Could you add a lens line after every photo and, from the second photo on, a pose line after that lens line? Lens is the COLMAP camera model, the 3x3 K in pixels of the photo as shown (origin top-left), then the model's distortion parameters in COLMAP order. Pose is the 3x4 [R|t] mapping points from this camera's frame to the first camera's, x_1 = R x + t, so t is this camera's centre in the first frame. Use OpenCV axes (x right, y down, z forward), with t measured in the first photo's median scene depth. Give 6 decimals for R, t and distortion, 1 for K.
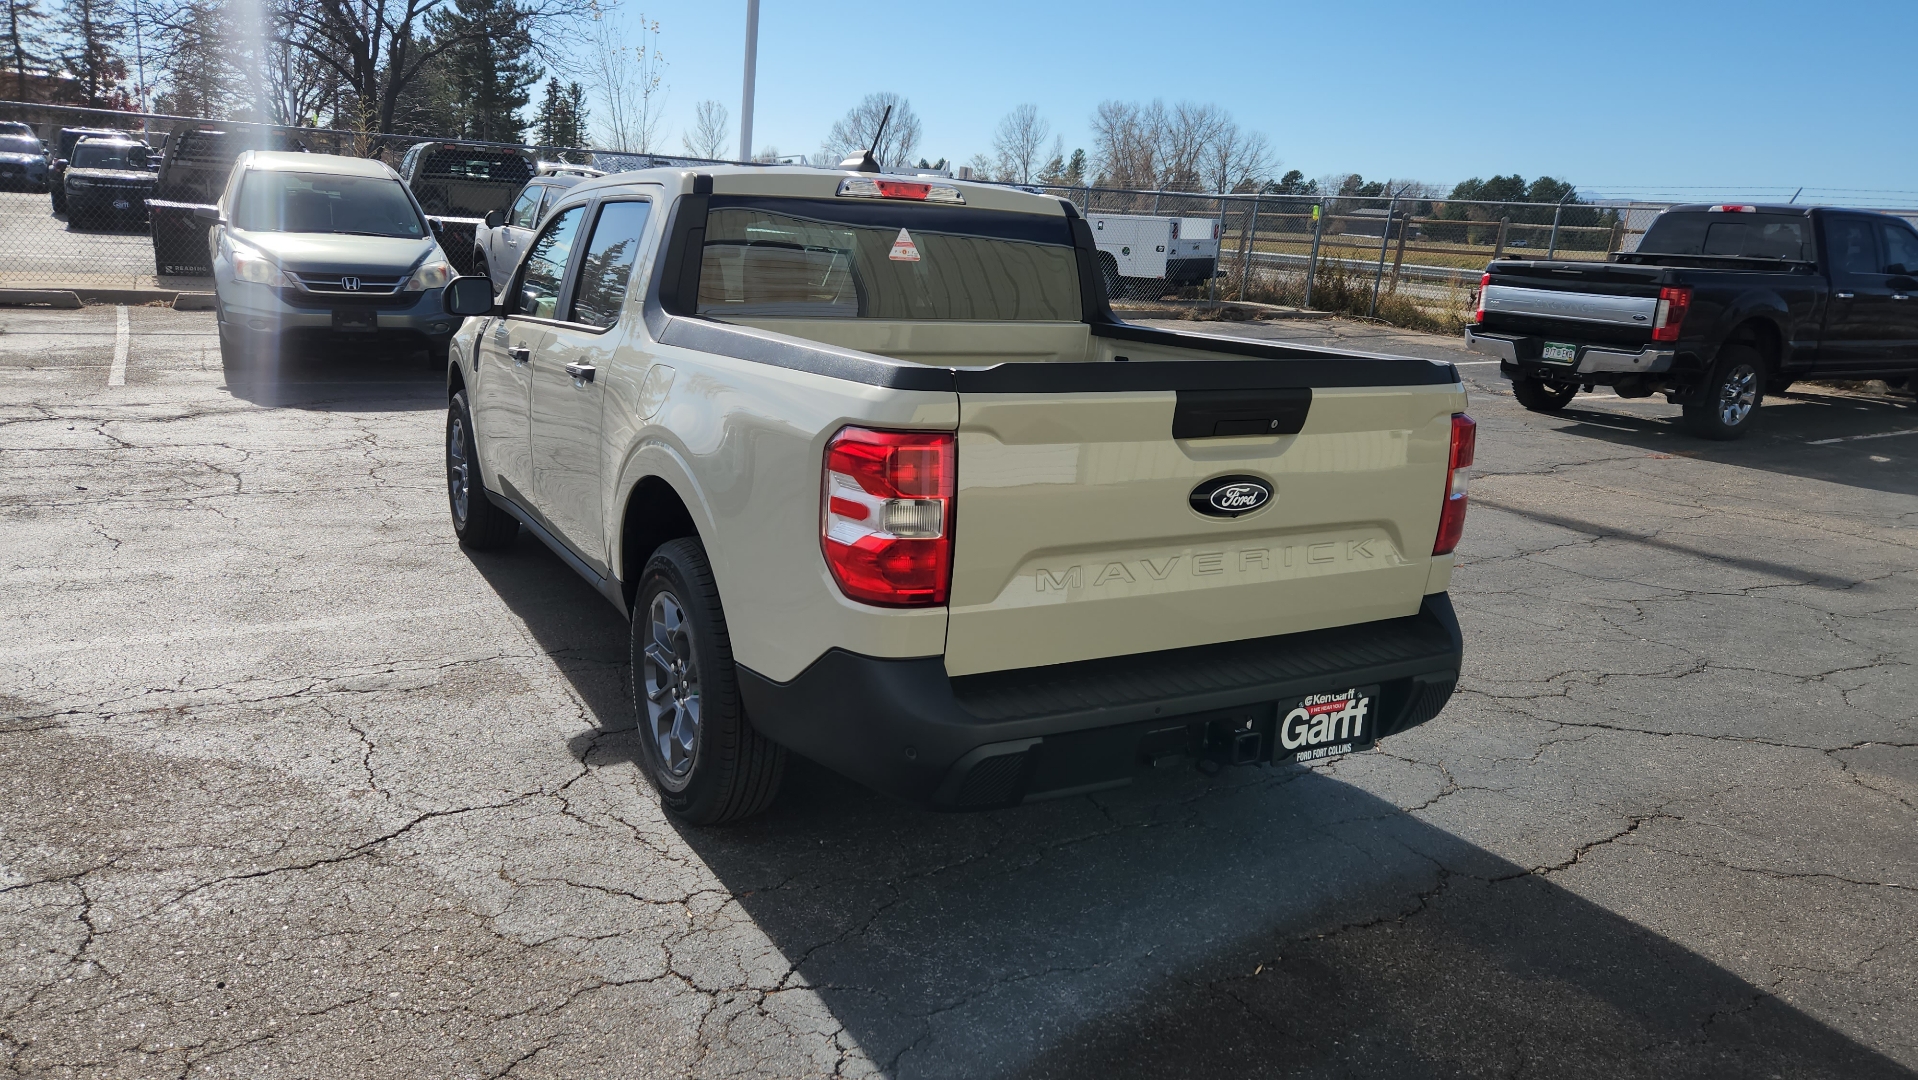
lens RADIAL K [[1276.5, 0, 926.0], [0, 1276.5, 550.4], [0, 0, 1]] dist [0.068785, -0.055048]
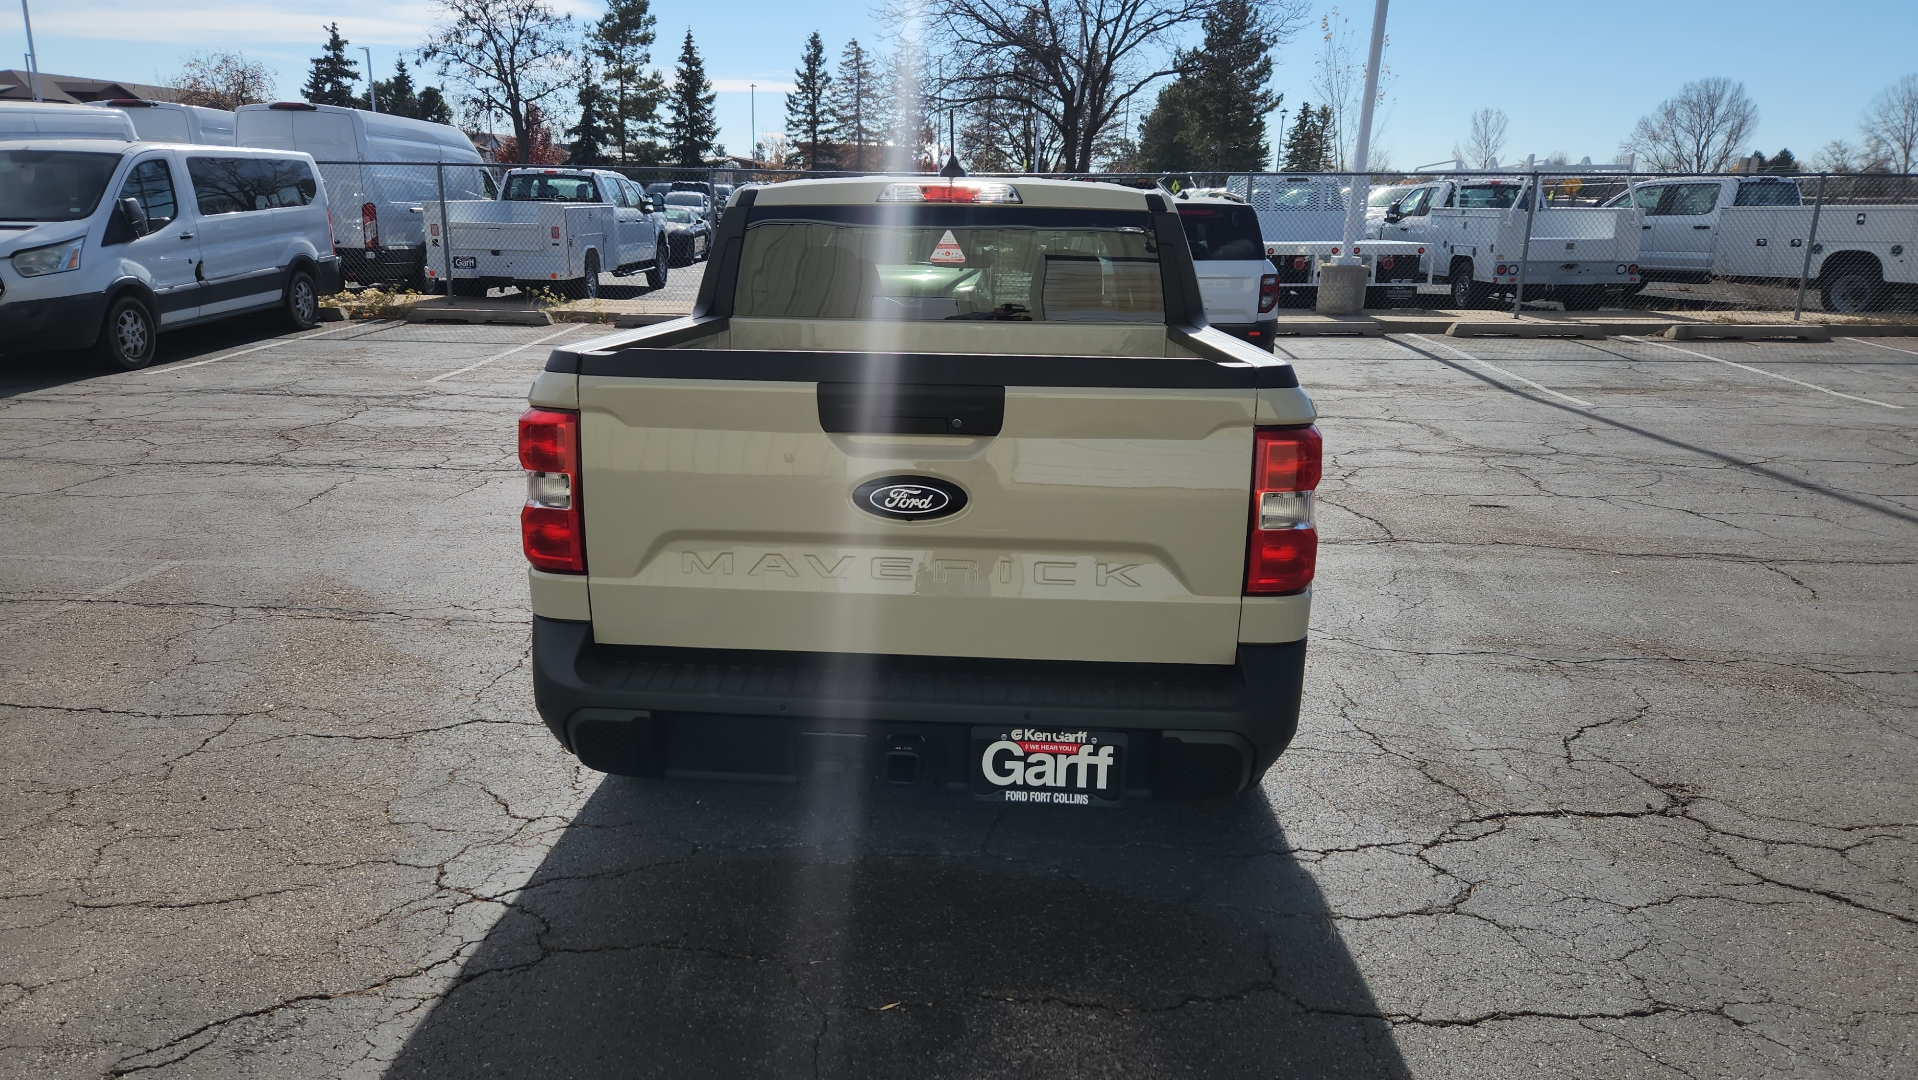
lens RADIAL K [[1276.5, 0, 917.7], [0, 1276.5, 545.5], [0, 0, 1]] dist [0.068785, -0.055048]
pose [[0.844029, 0.088076, -0.529015, 0.200033], [-0.099588, 0.995006, 0.006770, -0.003895], [0.526970, 0.046970, 0.848585, 0.056585]]
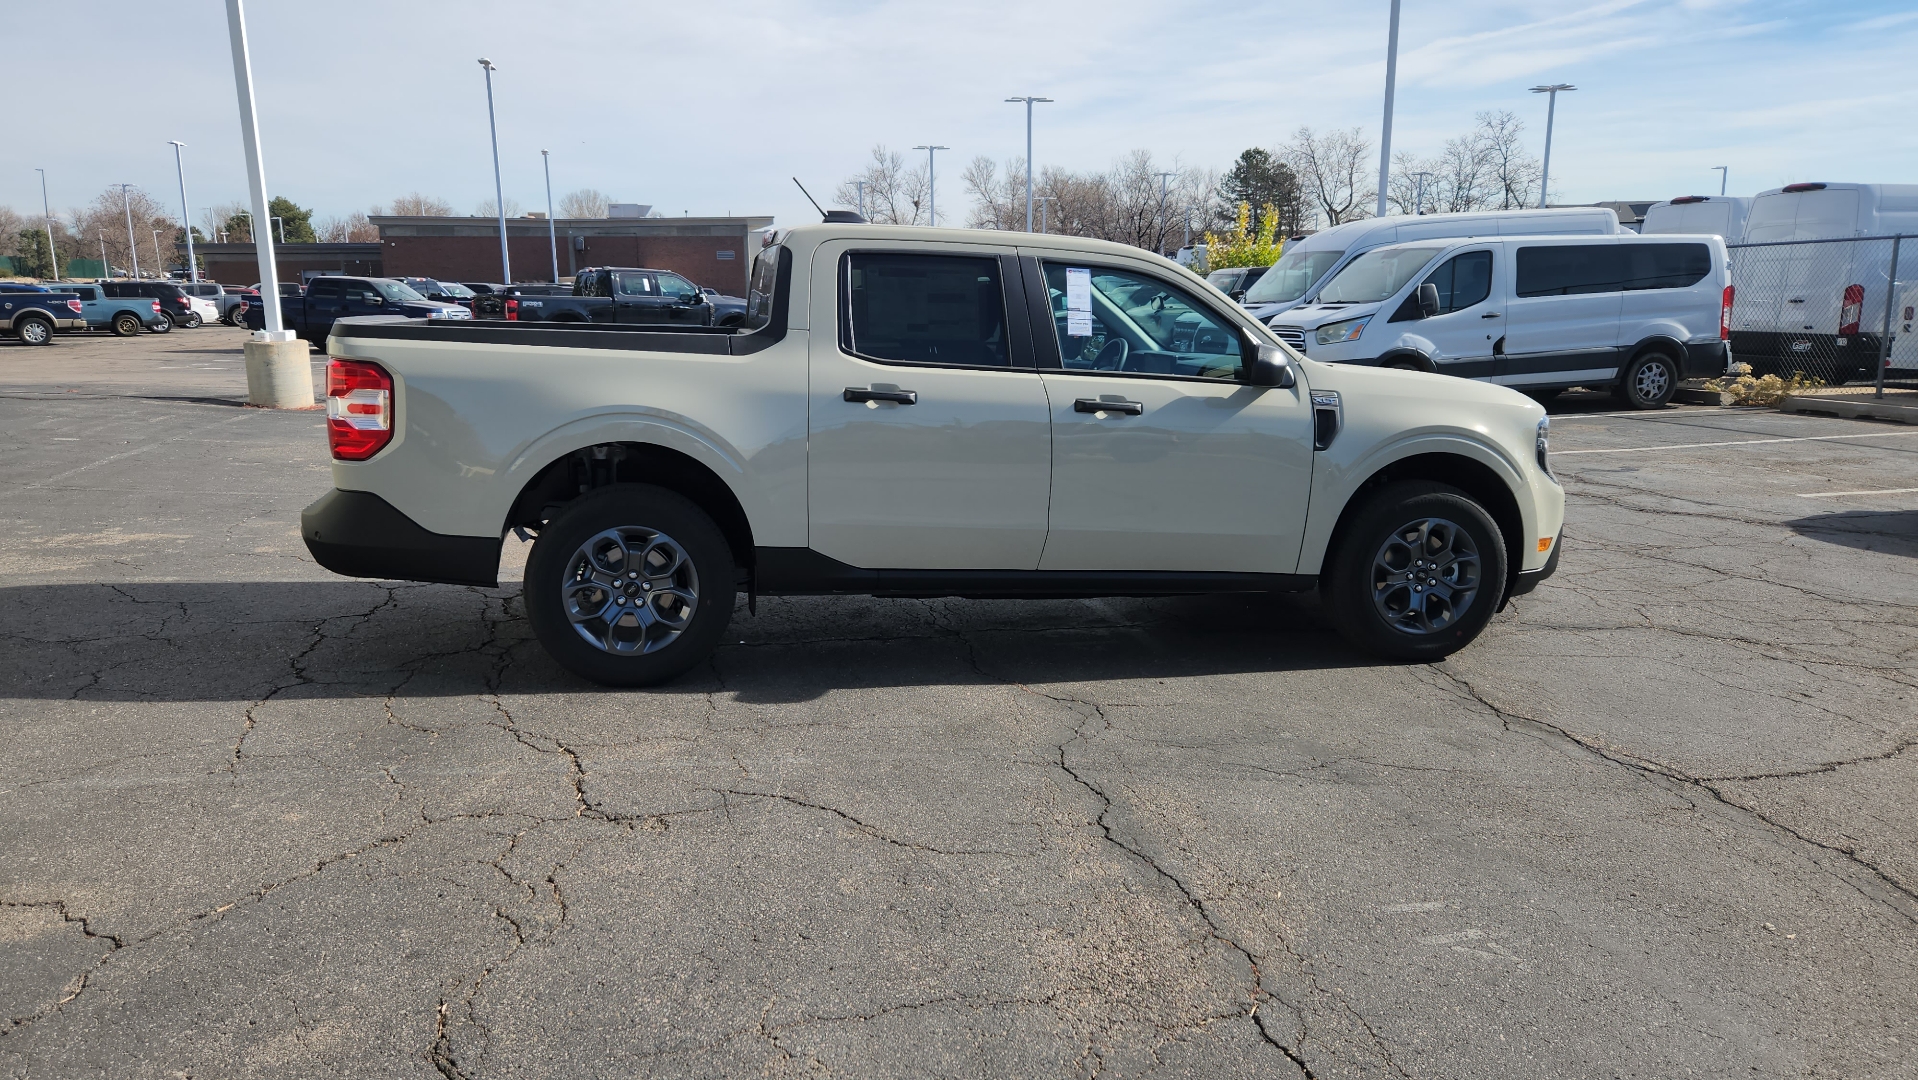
lens RADIAL K [[1278.7, 0, 922.9], [0, 1278.7, 531.7], [0, 0, 1]] dist [0.061911, -0.046334]
pose [[-0.297311, 0.110569, -0.948357, 0.488608], [-0.259911, 0.946388, 0.191822, -0.112529], [0.918723, 0.303519, -0.252633, 0.616524]]
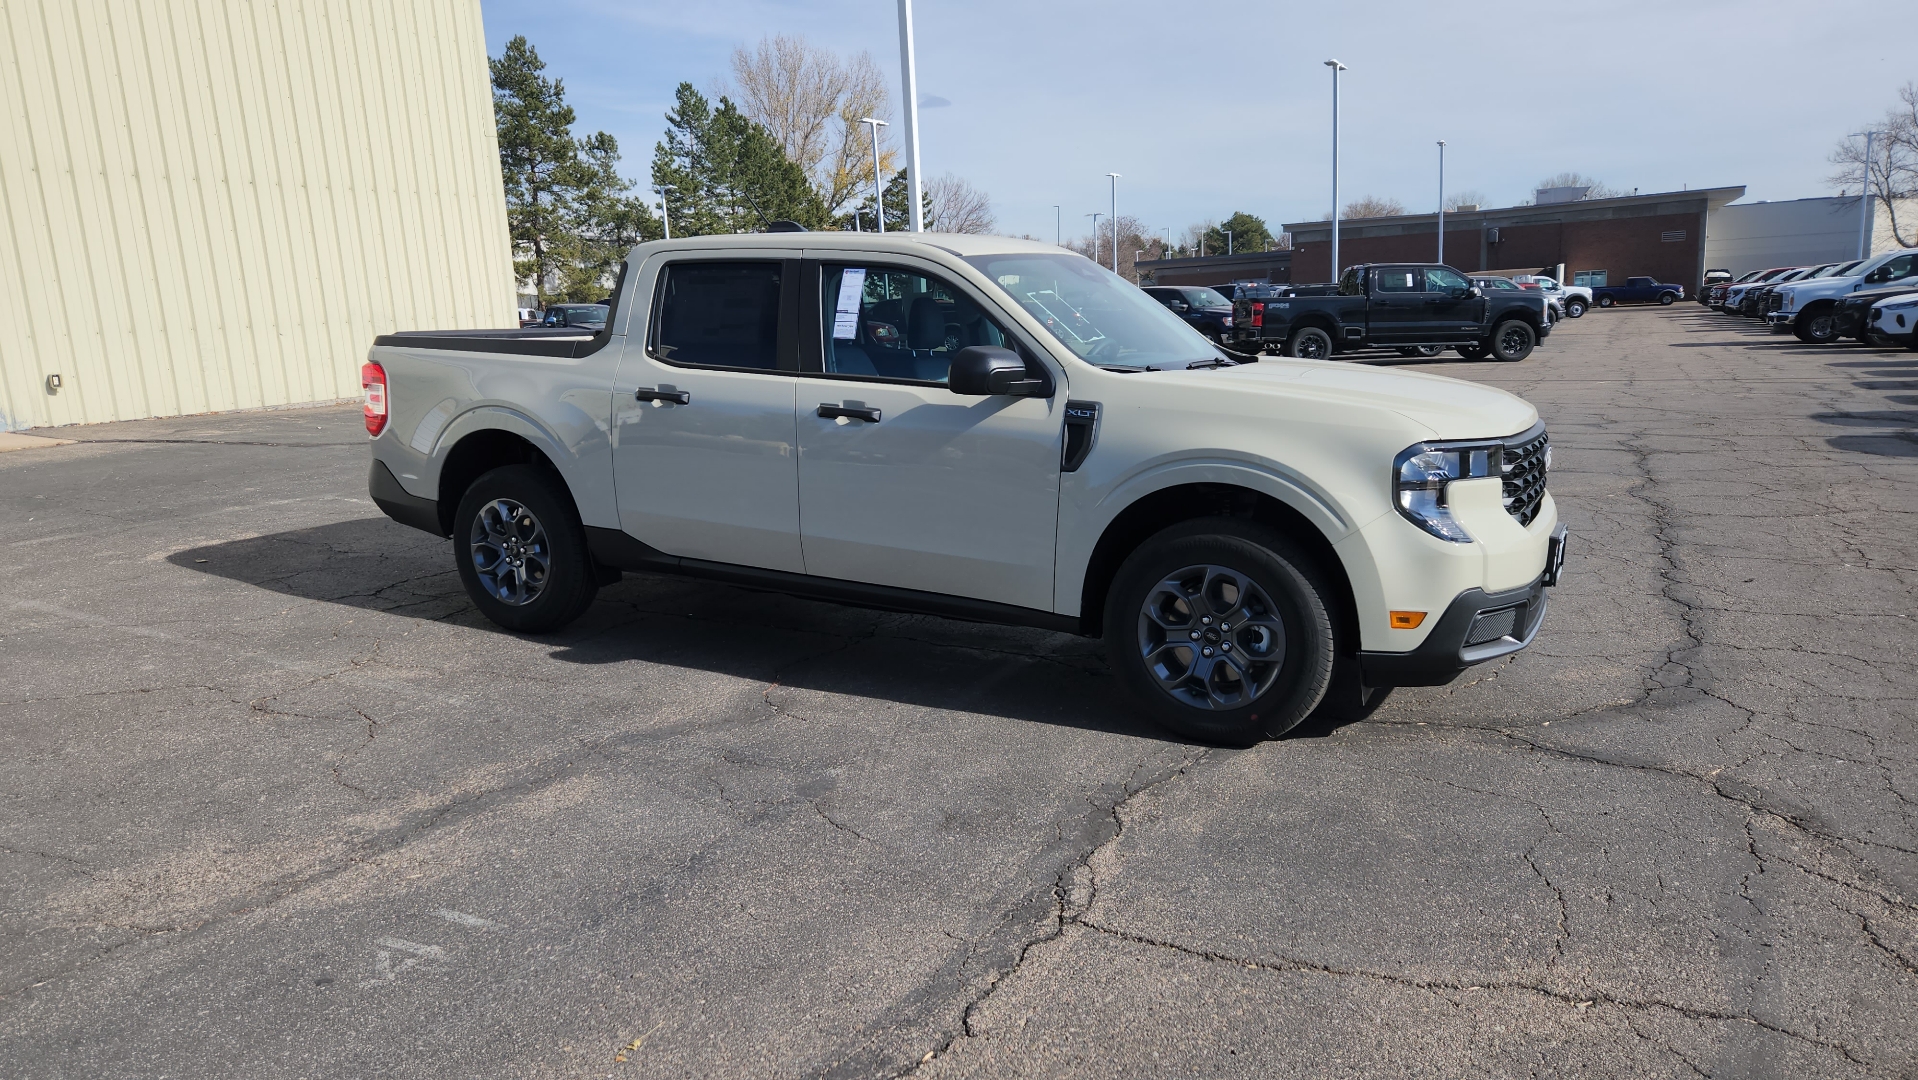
lens RADIAL K [[1280.7, 0, 918.6], [0, 1280.7, 554.2], [0, 0, 1]] dist [0.062802, -0.047897]
pose [[-0.844834, 0.062700, -0.531342, 0.237343], [-0.156915, 0.920401, 0.358105, -0.204471], [0.511501, 0.385914, -0.767748, 0.929804]]
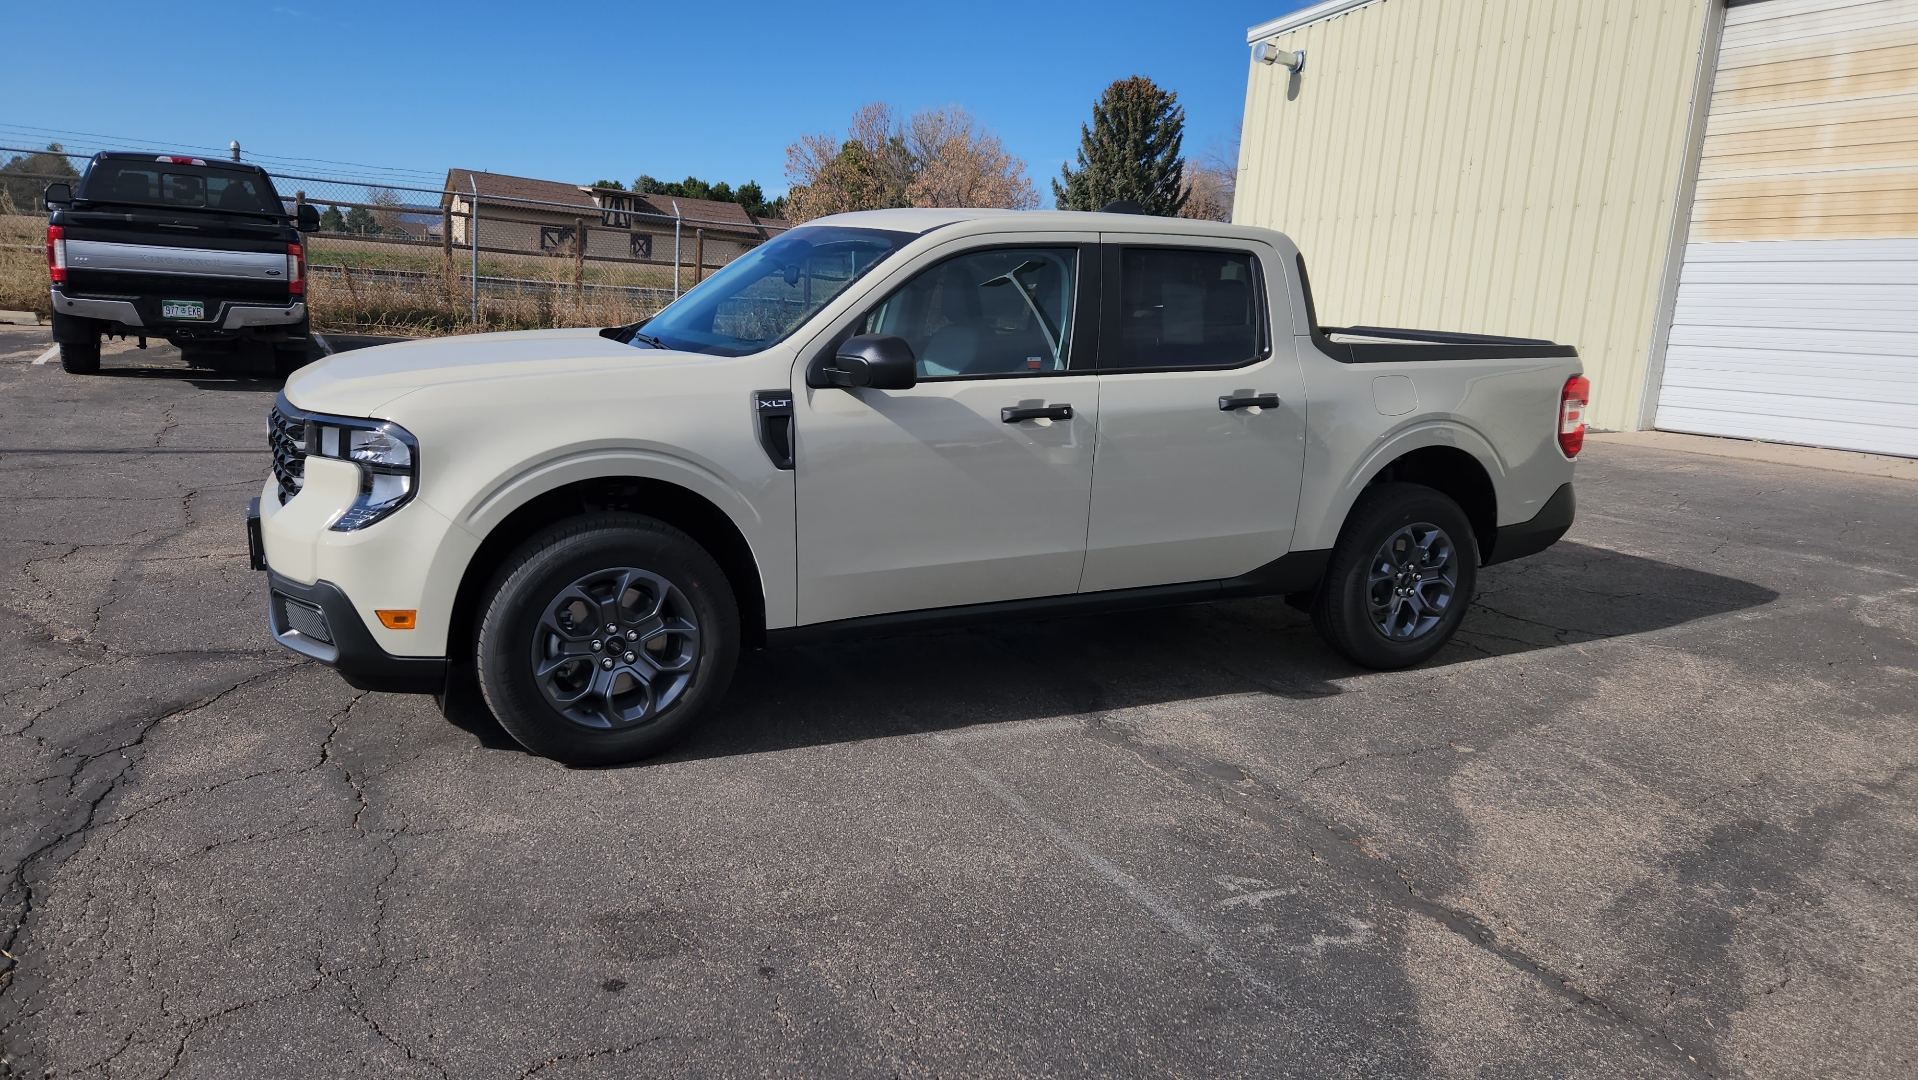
lens RADIAL K [[1280.6, 0, 927.6], [0, 1280.6, 536.3], [0, 0, 1]] dist [0.062375, -0.049233]
pose [[0.037959, -0.248008, 0.968014, -0.552889], [0.188194, 0.953152, 0.236821, -0.136967], [-0.981398, 0.173185, 0.082854, 0.469784]]
